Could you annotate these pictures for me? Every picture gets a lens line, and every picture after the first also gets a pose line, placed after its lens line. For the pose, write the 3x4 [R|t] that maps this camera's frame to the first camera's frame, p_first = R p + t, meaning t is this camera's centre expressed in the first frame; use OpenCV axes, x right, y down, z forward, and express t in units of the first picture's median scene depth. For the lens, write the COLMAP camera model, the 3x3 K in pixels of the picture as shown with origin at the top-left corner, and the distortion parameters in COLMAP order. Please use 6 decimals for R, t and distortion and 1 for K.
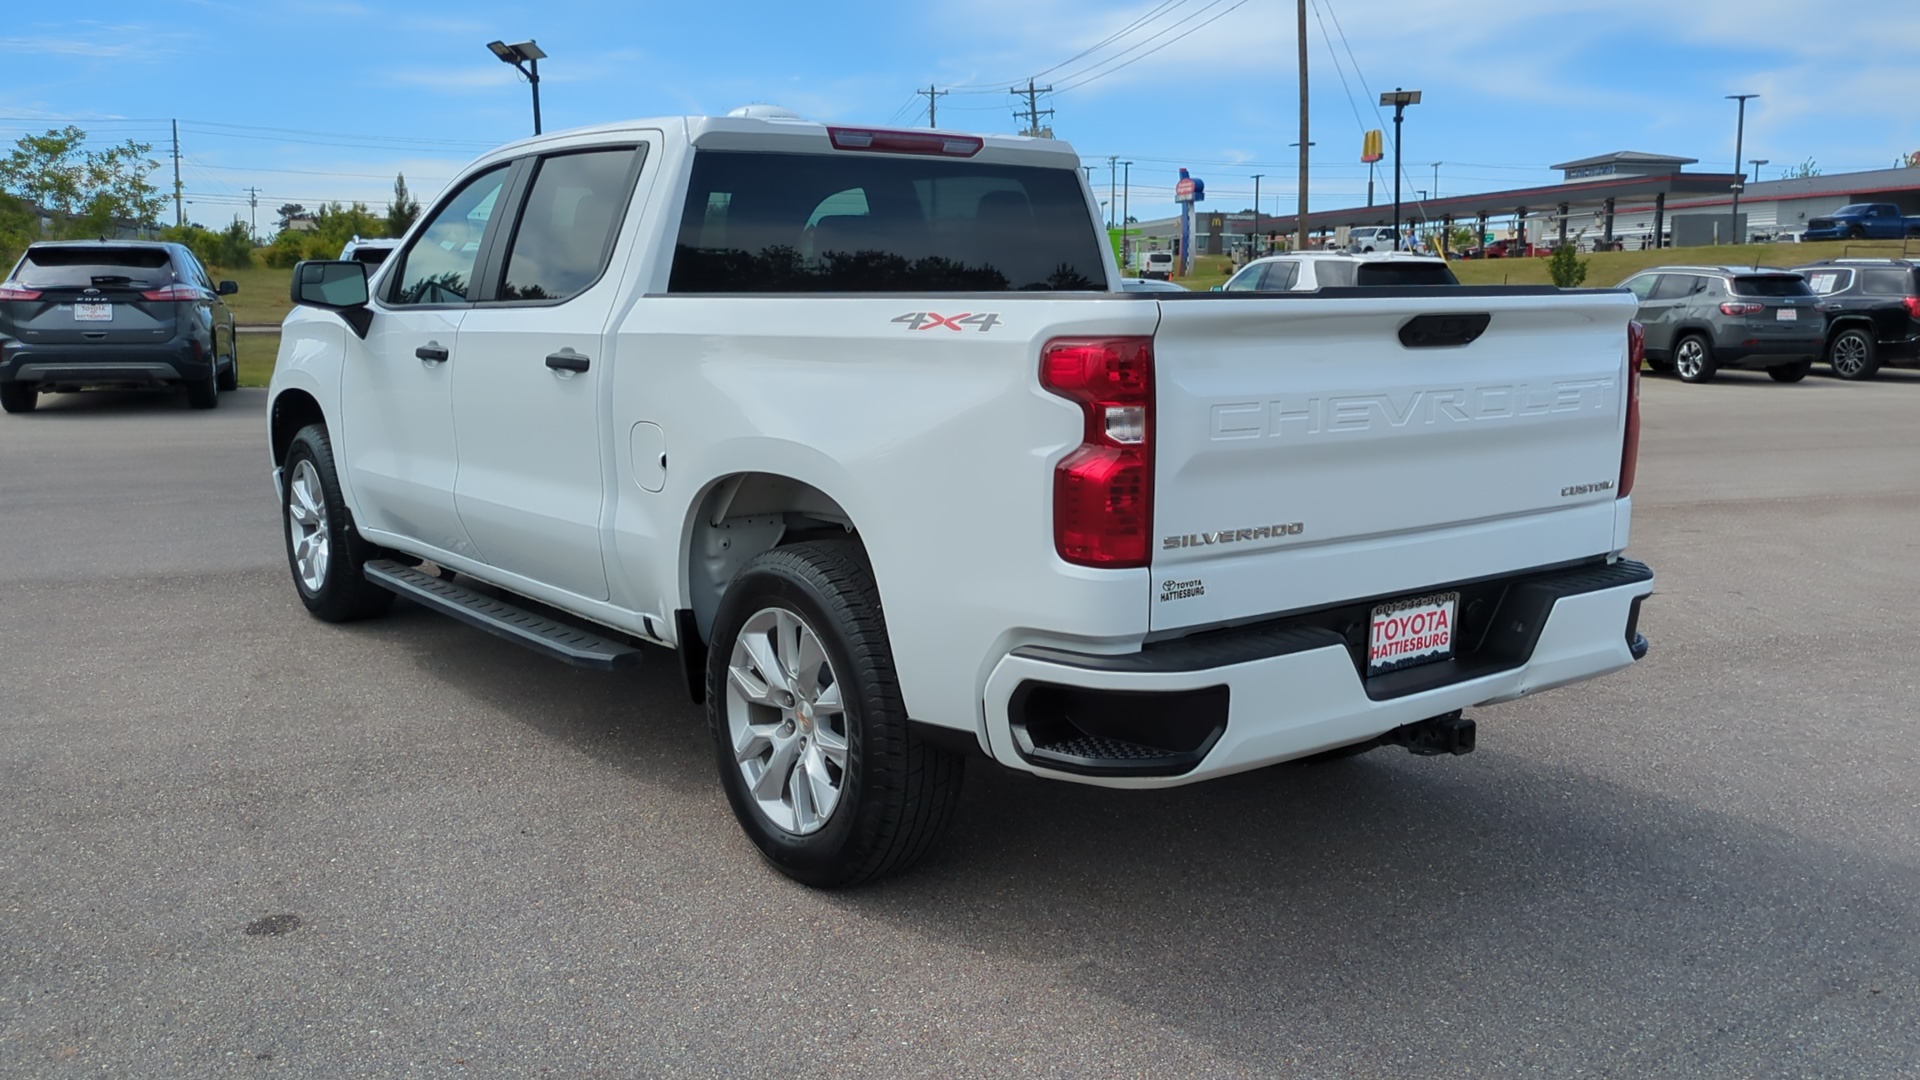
lens RADIAL K [[1662.1, 0, 966.9], [0, 1662.1, 542.9], [0, 0, 1]] dist [0.055086, -0.067071]
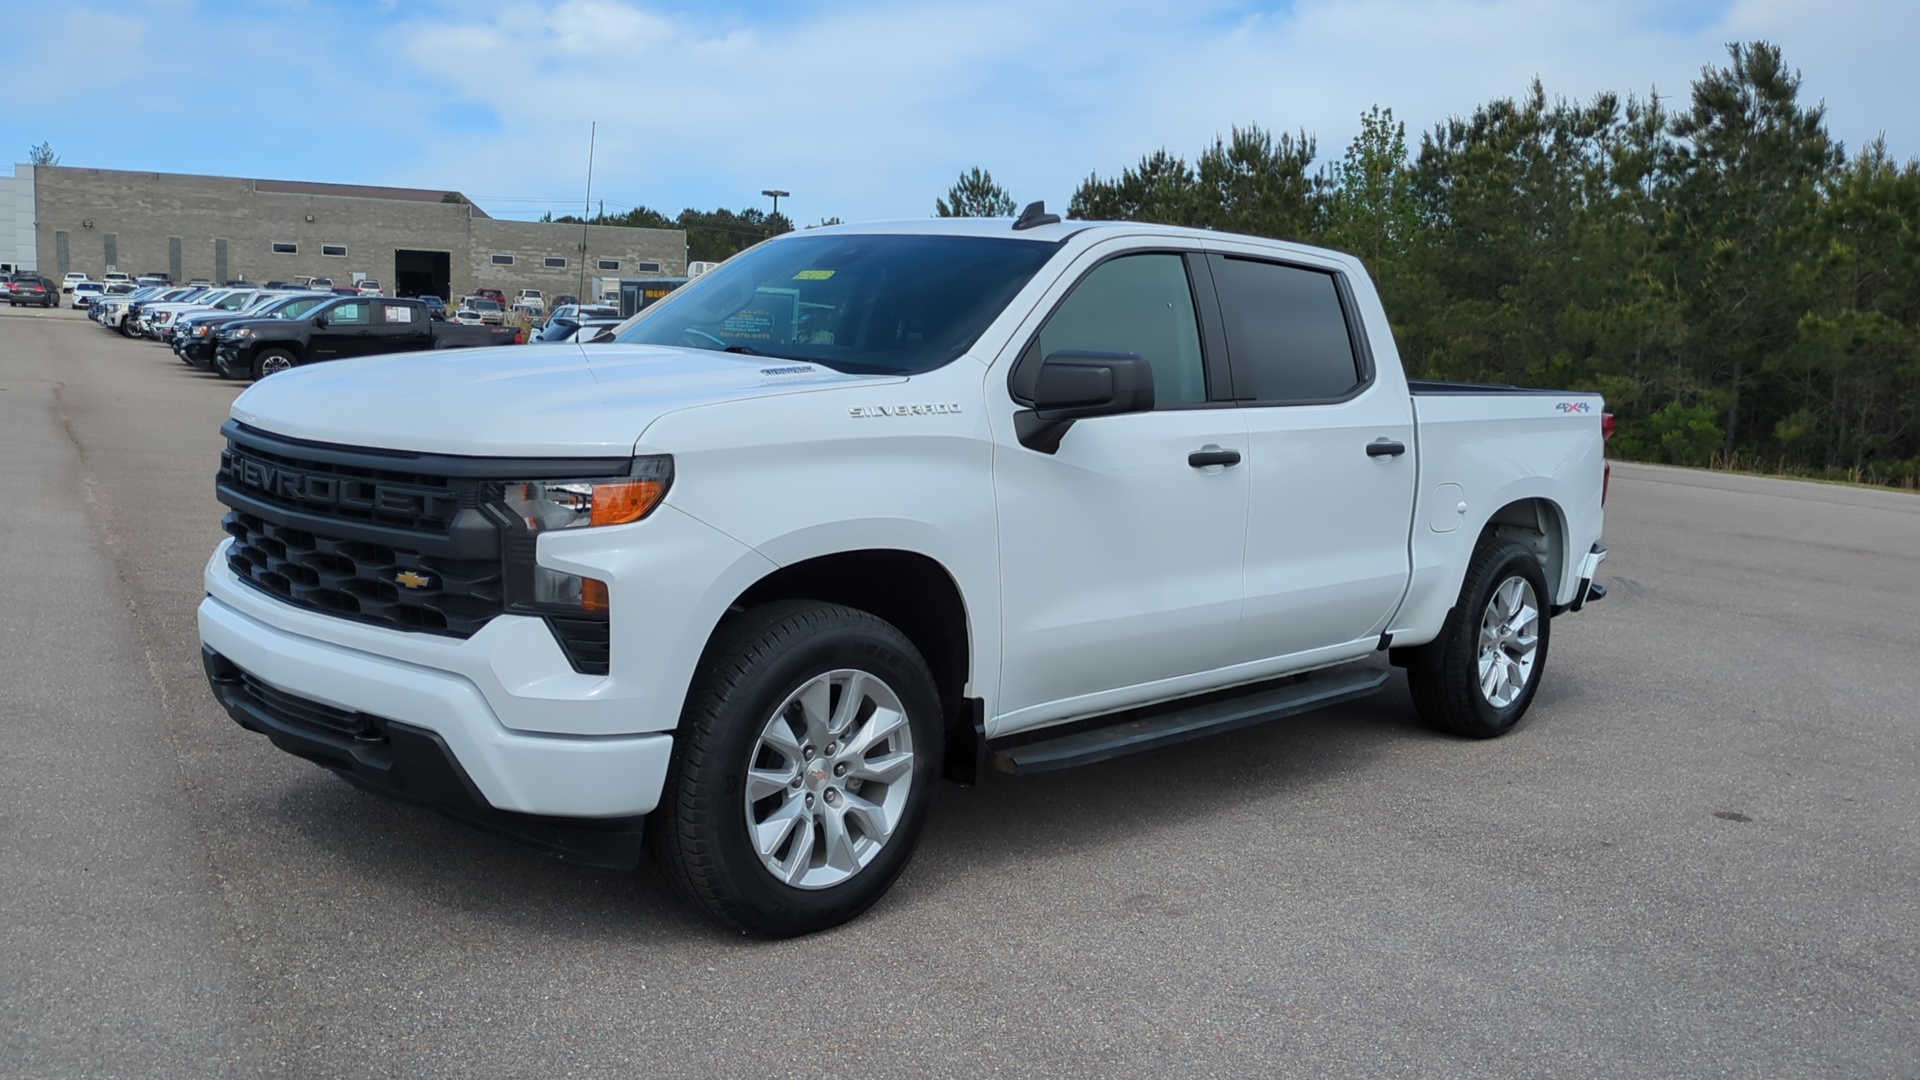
lens RADIAL K [[1662.1, 0, 958.7], [0, 1662.1, 542.6], [0, 0, 1]] dist [0.055086, -0.067071]
pose [[-0.162697, -0.129517, 0.978139, -2.362798], [0.102760, 0.983732, 0.147350, -0.427133], [-0.981310, 0.124487, -0.146741, 2.523917]]
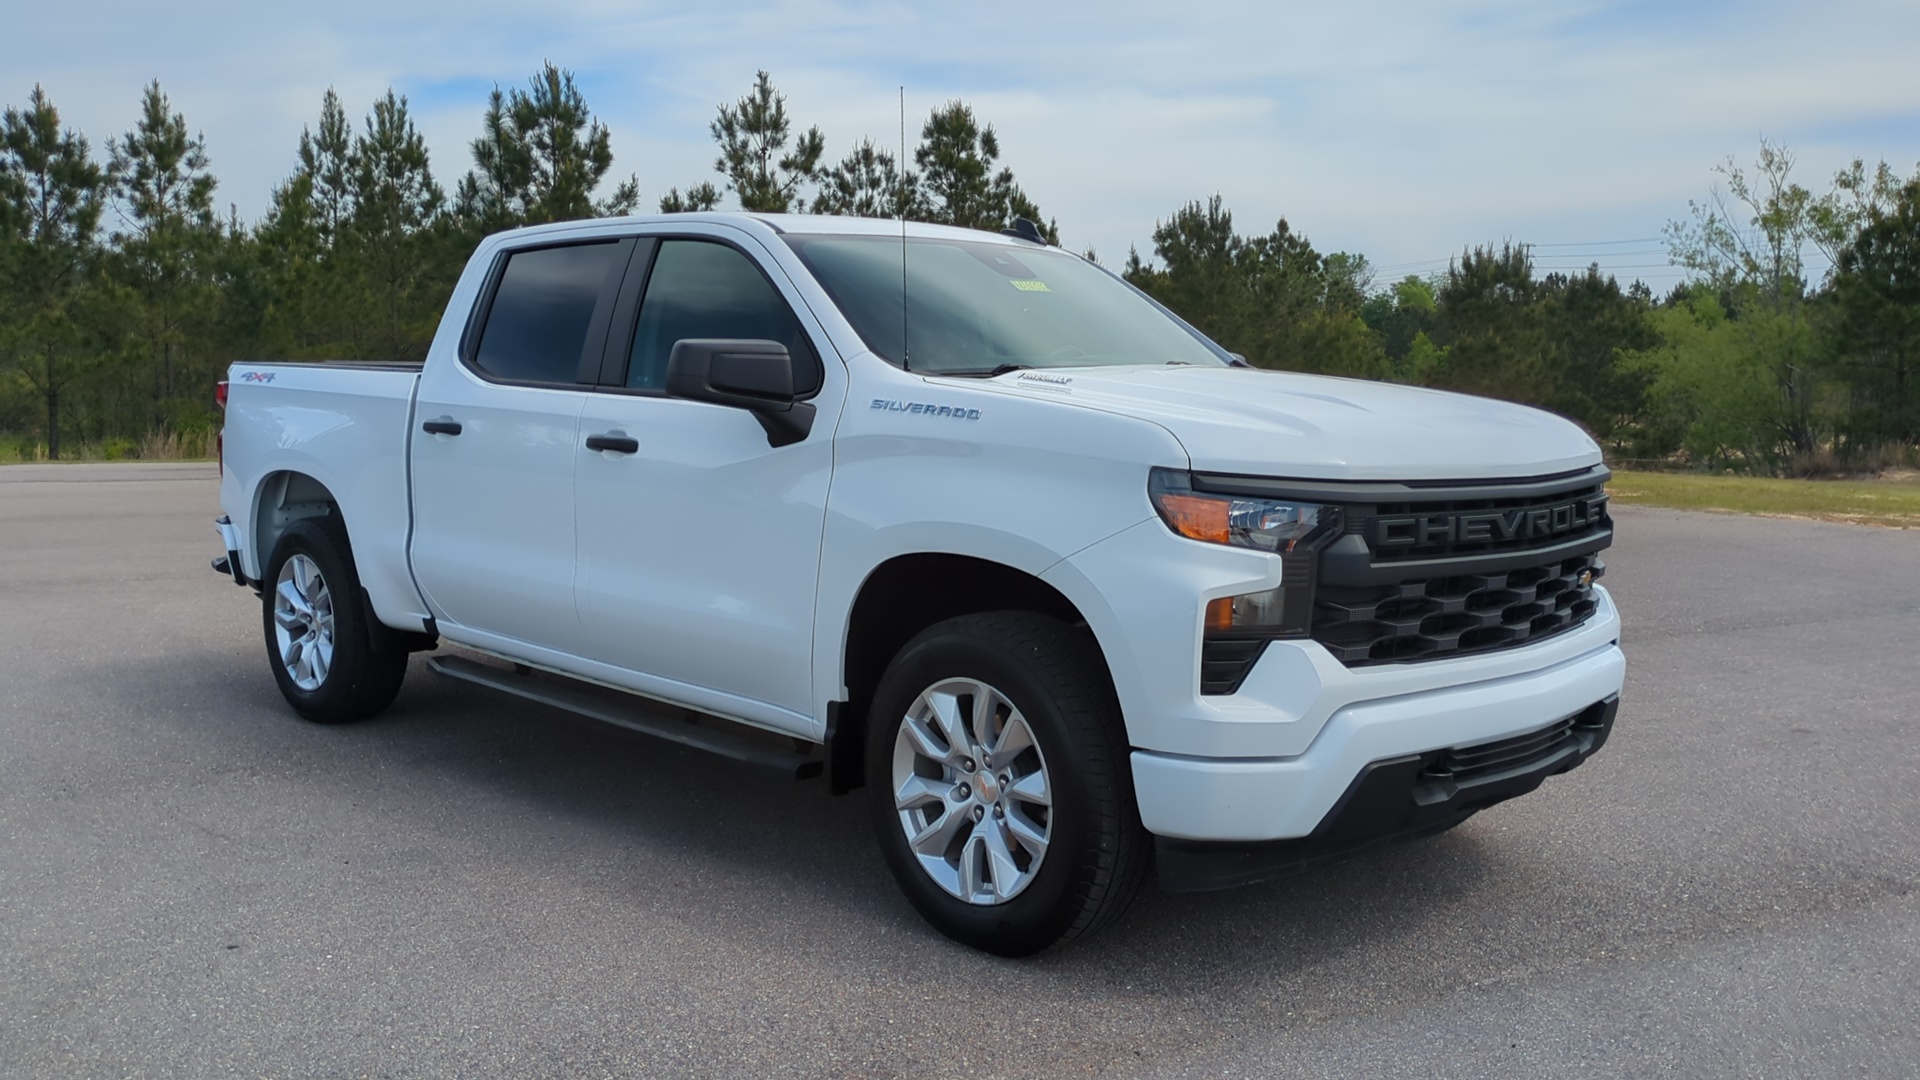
lens RADIAL K [[1662.1, 0, 956.9], [0, 1662.1, 531.9], [0, 0, 1]] dist [0.055086, -0.067071]
pose [[-0.991194, 0.001221, -0.132416, -0.710215], [-0.032720, 0.966693, 0.253839, -0.603470], [0.128315, 0.255936, -0.958140, 3.770642]]
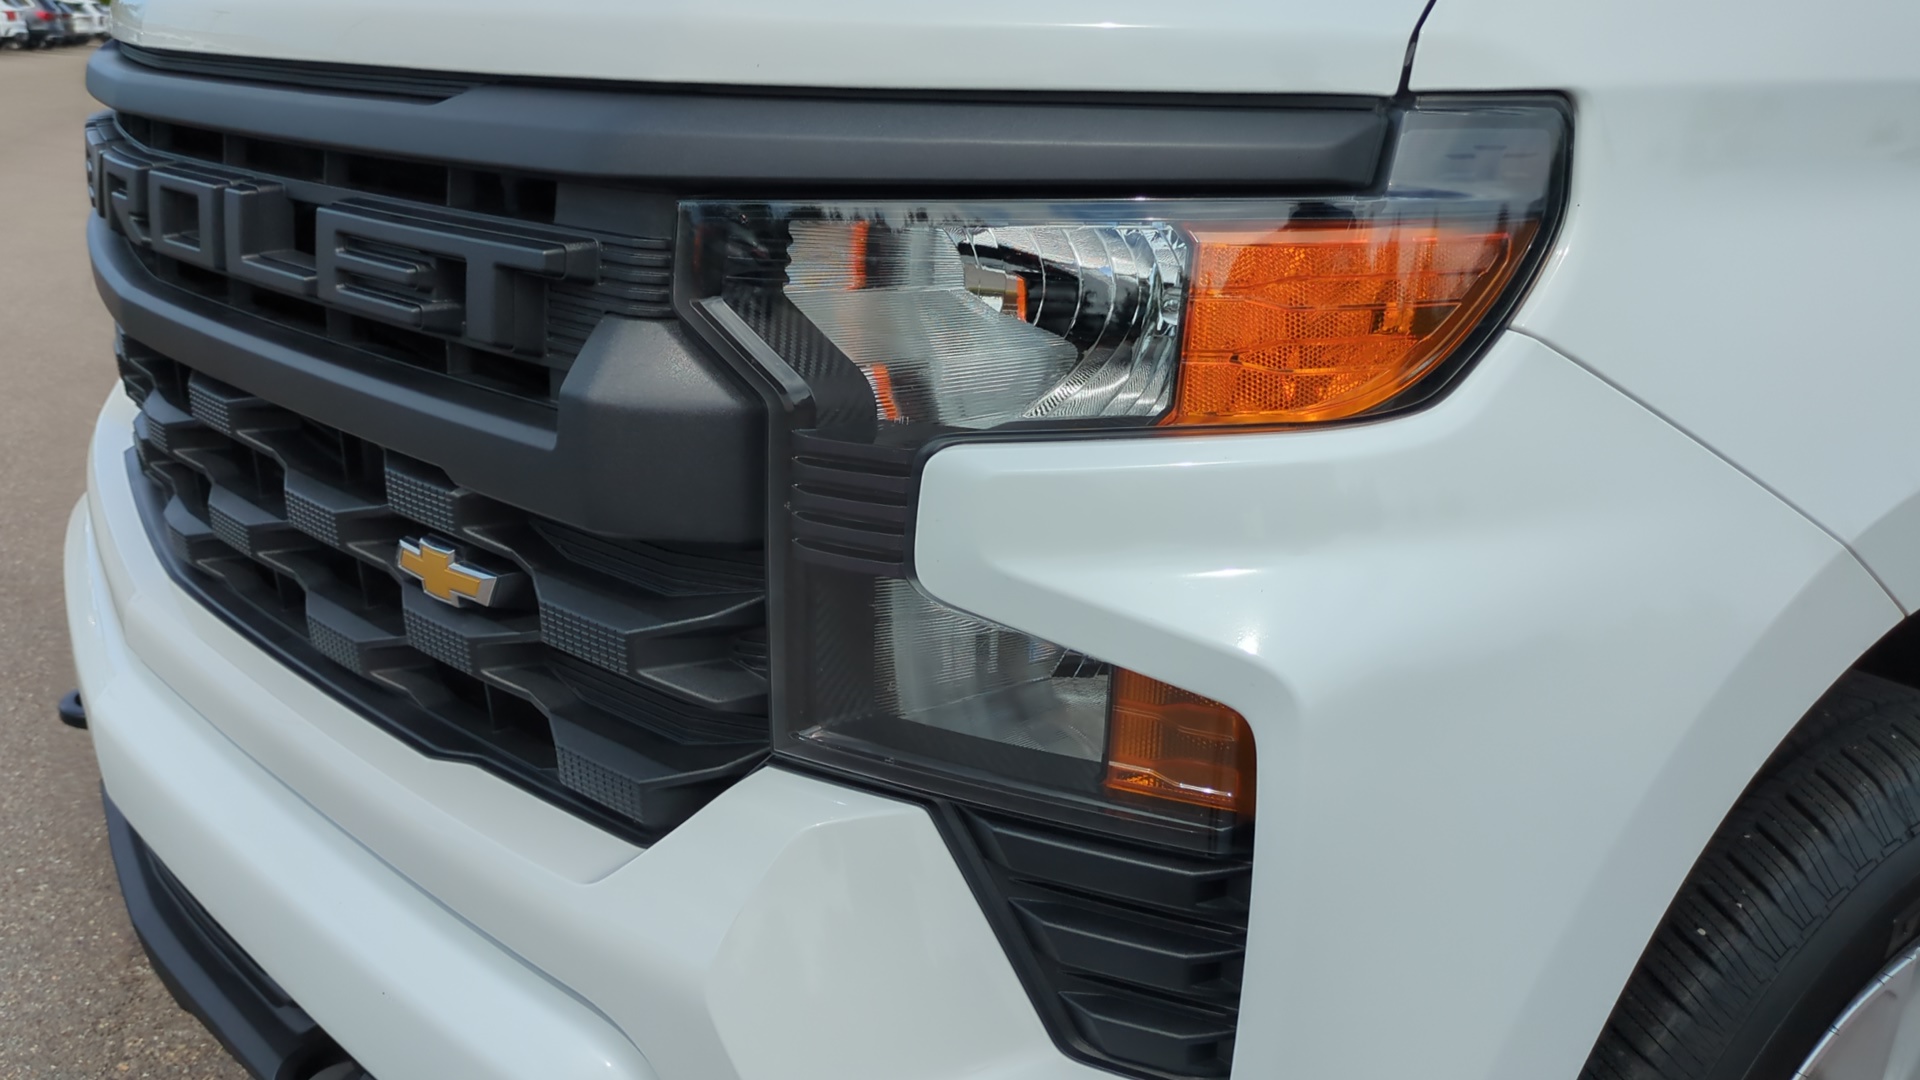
lens RADIAL K [[1662.1, 0, 945.9], [0, 1662.1, 542.8], [0, 0, 1]] dist [0.055086, -0.067071]
pose [[0.011148, -0.269744, 0.962867, -1.564354], [0.086565, 0.959573, 0.267819, -0.358255], [-0.996184, 0.080365, 0.034048, 2.614414]]
